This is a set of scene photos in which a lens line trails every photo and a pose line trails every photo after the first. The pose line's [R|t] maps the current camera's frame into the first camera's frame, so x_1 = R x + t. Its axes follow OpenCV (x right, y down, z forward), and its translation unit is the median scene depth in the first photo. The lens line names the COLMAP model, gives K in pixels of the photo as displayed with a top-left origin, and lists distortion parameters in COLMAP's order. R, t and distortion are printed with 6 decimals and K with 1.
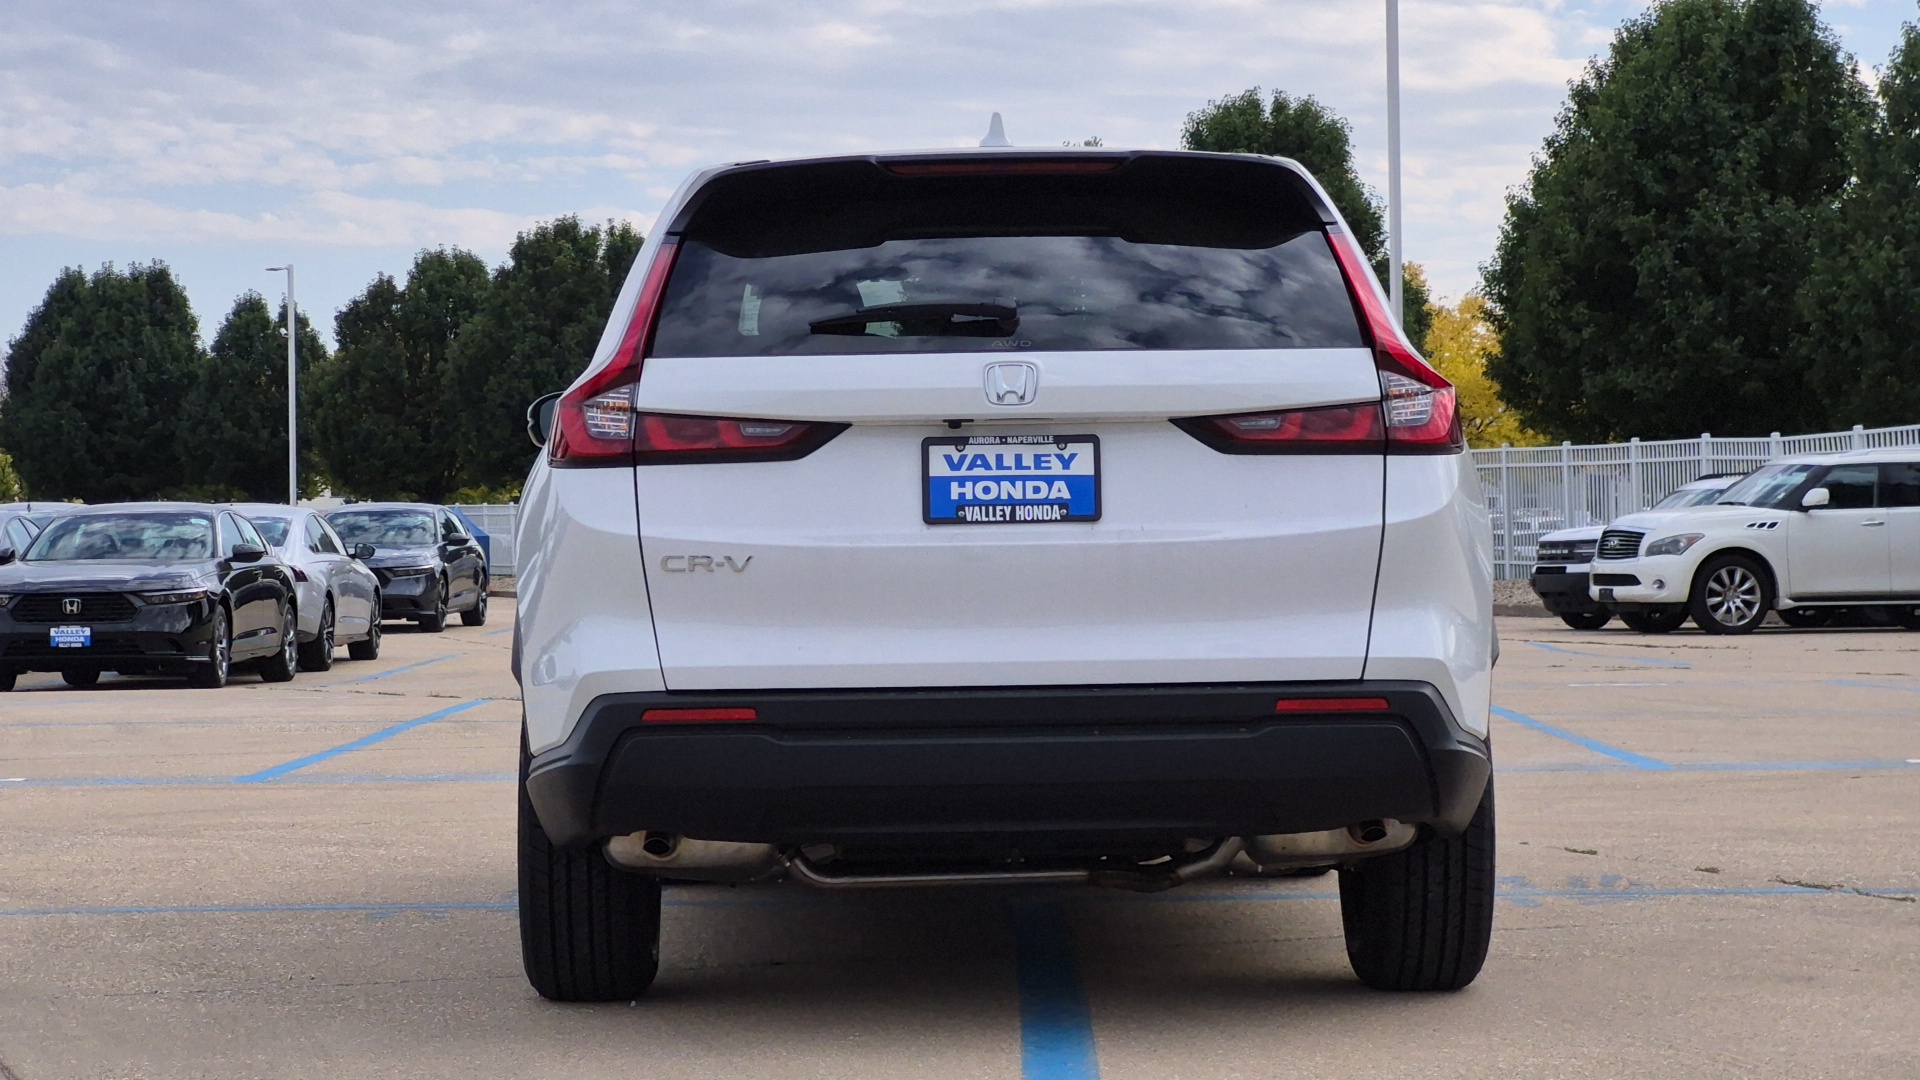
lens RADIAL K [[4233.7, 0, 960.0], [0, 4233.7, 540.0], [0, 0, 1]] dist [-0.009453, 0.003132]
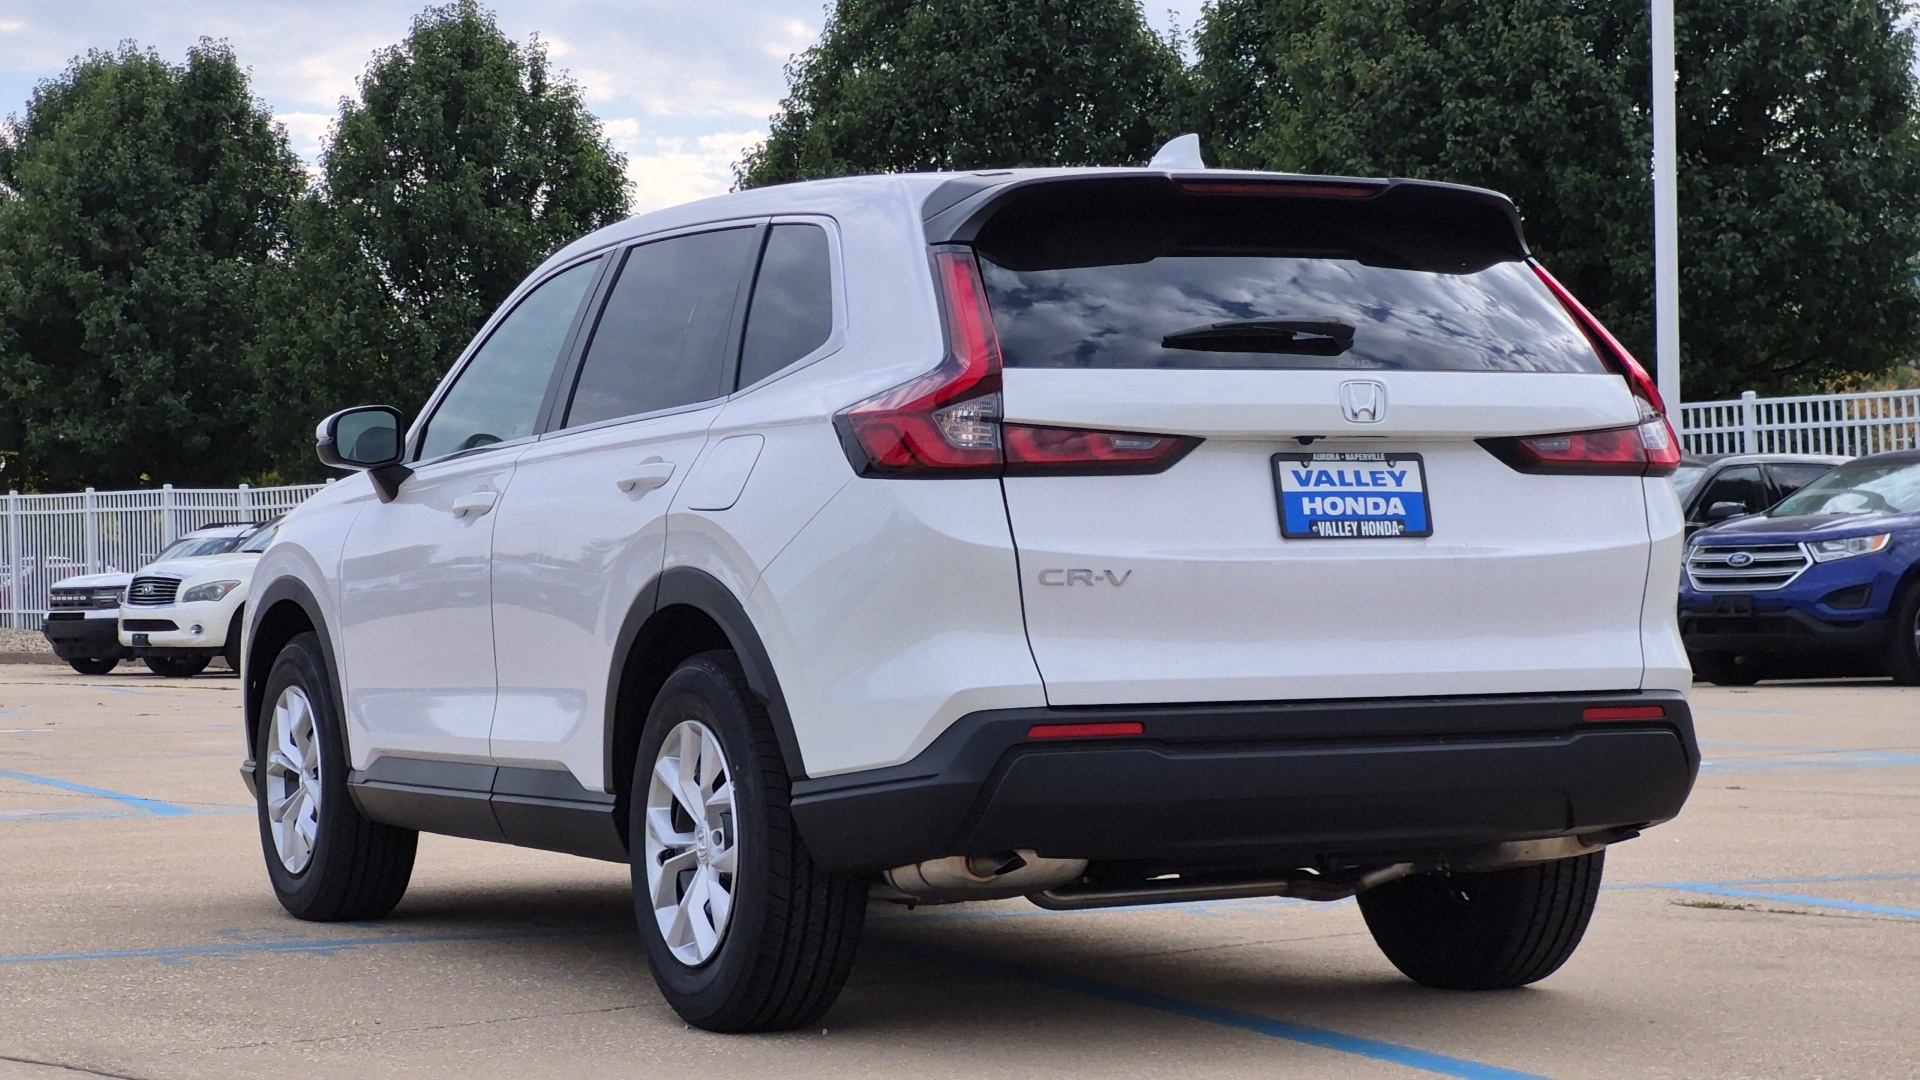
lens RADIAL K [[4058.0, 0, 960.0], [0, 4058.0, 540.0], [0, 0, 1]] dist [0.036529, 0.282334]
pose [[0.909497, 0.006531, 0.415659, -0.479592], [-0.001161, 0.999913, -0.013173, 0.009385], [-0.415709, 0.011498, 0.909425, 0.149652]]
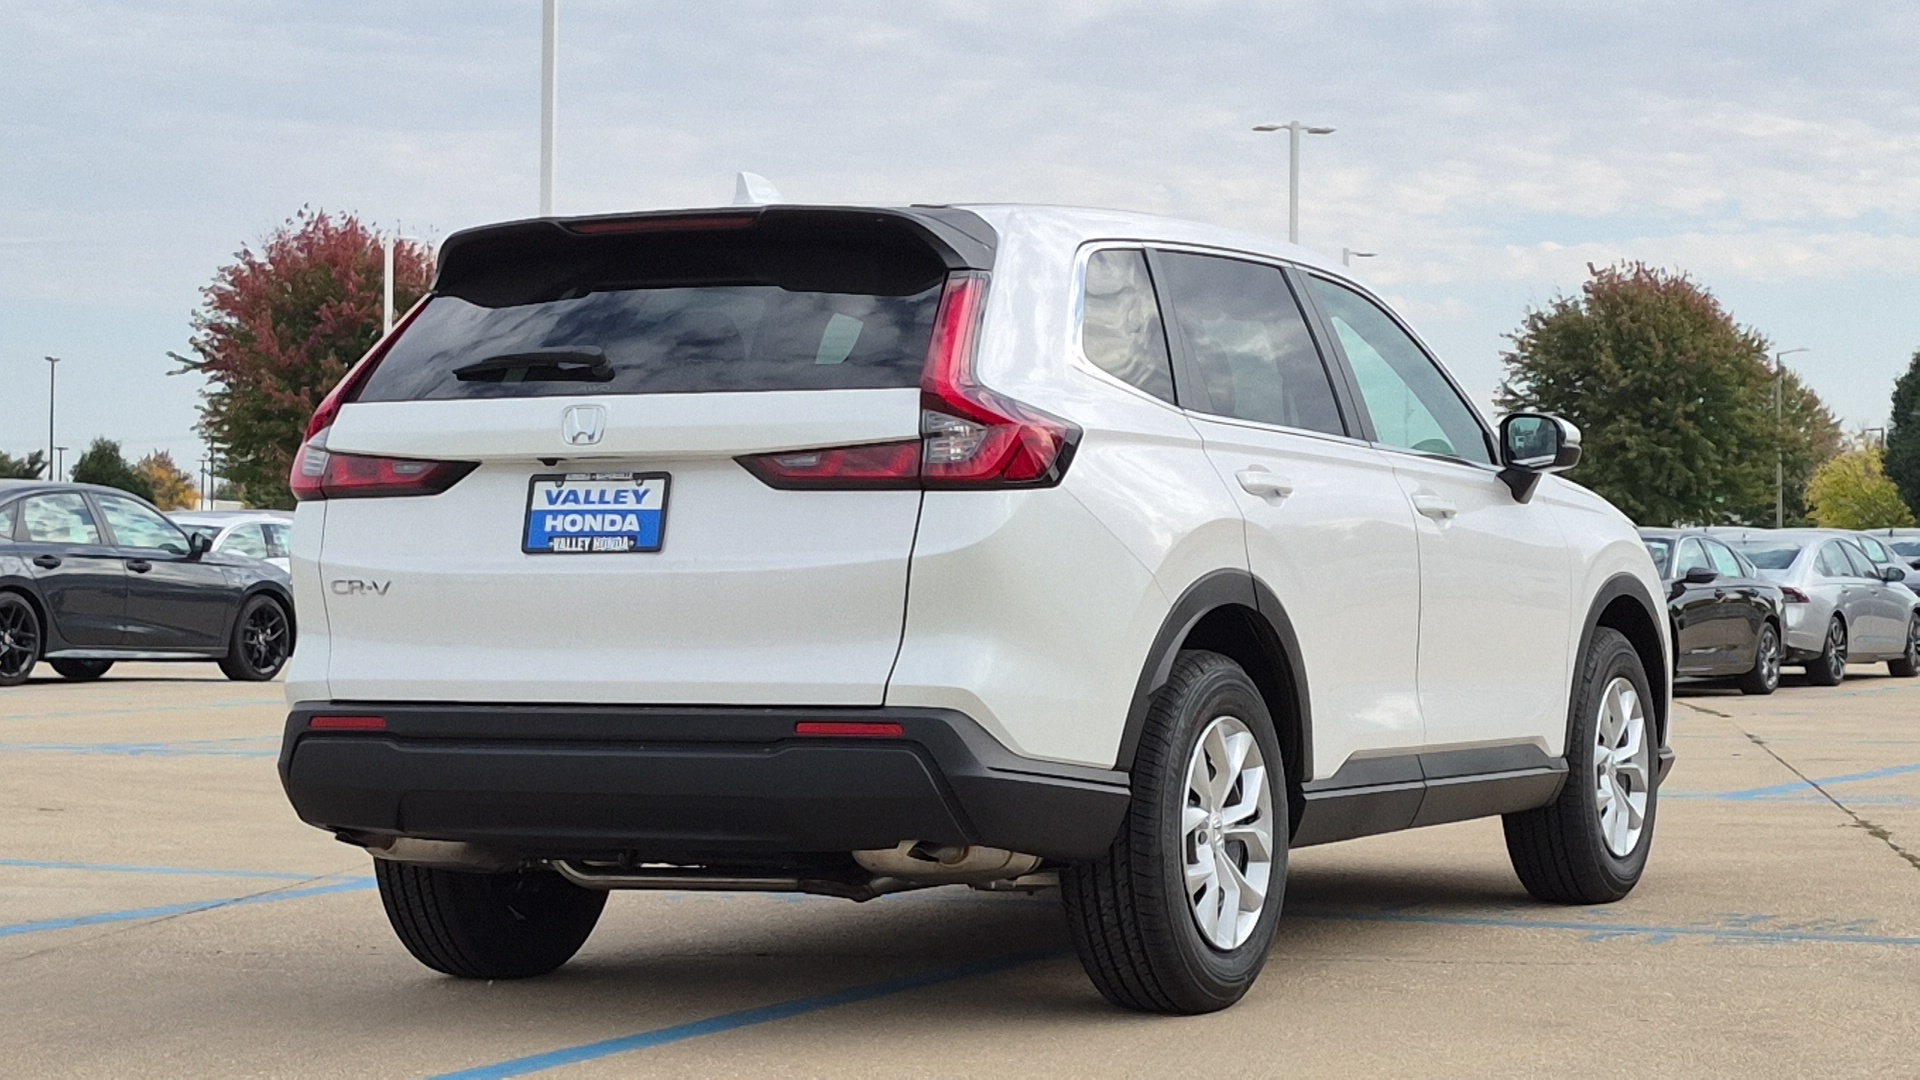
lens RADIAL K [[3863.3, 0, 960.0], [0, 3863.3, 540.0], [0, 0, 1]] dist [0.032990, 0.066883]
pose [[0.895974, 0.006942, -0.444052, 0.535183], [-0.009316, 0.999952, -0.003164, -0.005139], [0.444009, 0.006971, 0.895995, 0.153256]]
